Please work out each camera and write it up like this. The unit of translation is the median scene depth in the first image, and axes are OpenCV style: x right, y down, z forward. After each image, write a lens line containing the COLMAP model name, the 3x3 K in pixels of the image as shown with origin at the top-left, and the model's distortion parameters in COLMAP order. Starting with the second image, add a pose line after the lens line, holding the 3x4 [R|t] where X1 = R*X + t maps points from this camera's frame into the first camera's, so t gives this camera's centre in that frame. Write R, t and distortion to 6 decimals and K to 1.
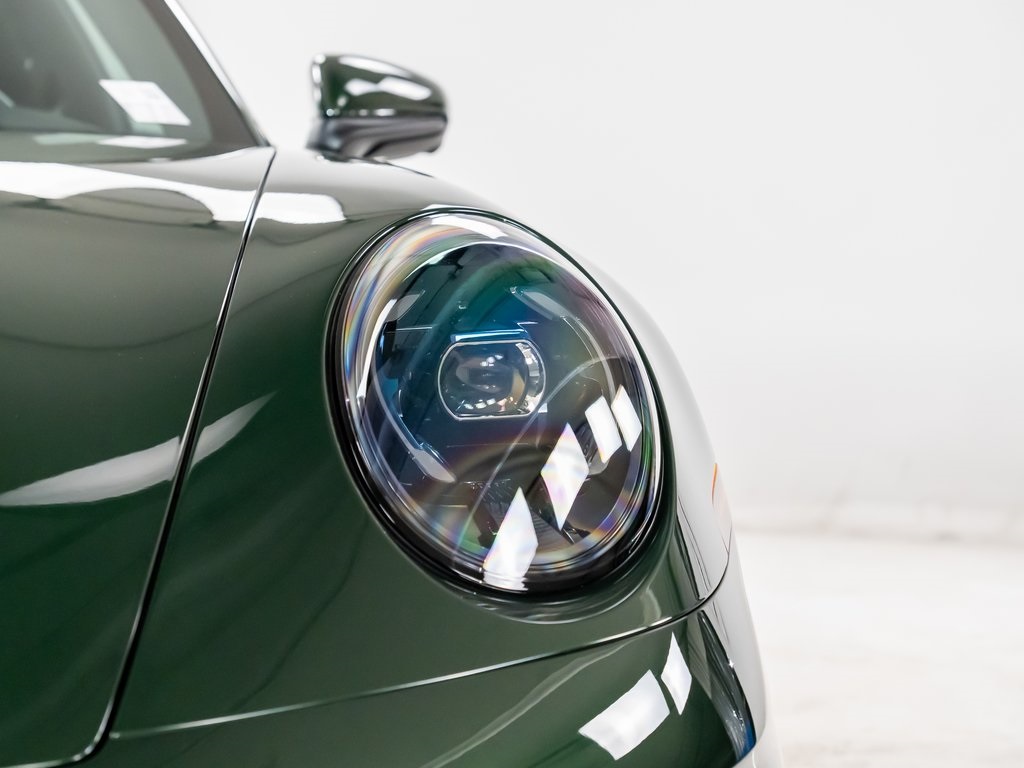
lens RADIAL K [[2240.2, 0, 512.3], [0, 2240.2, 383.6], [0, 0, 1]] dist [-0.073532, 0.000000]
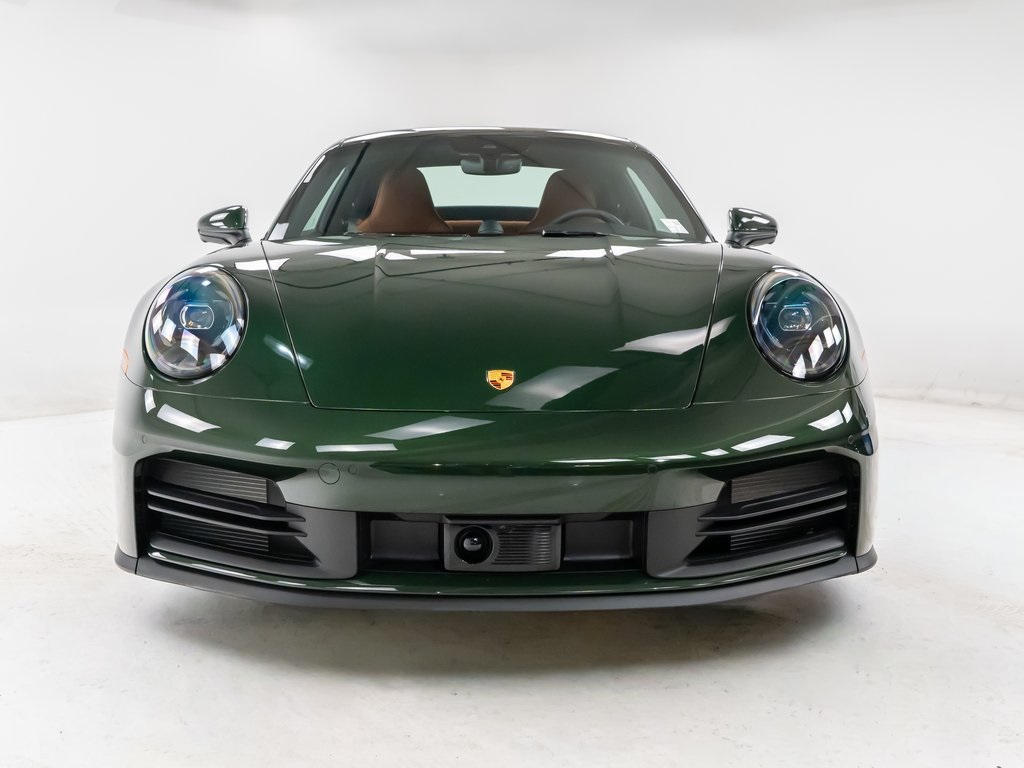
lens RADIAL K [[1089.2, 0, 515.0], [0, 1089.2, 388.2], [0, 0, 1]] dist [-0.033937, 0.000000]
pose [[0.969679, 0.049996, -0.239215, -0.020008], [-0.039187, 0.997993, 0.049736, 0.034806], [0.241222, -0.038854, 0.969692, -0.644018]]
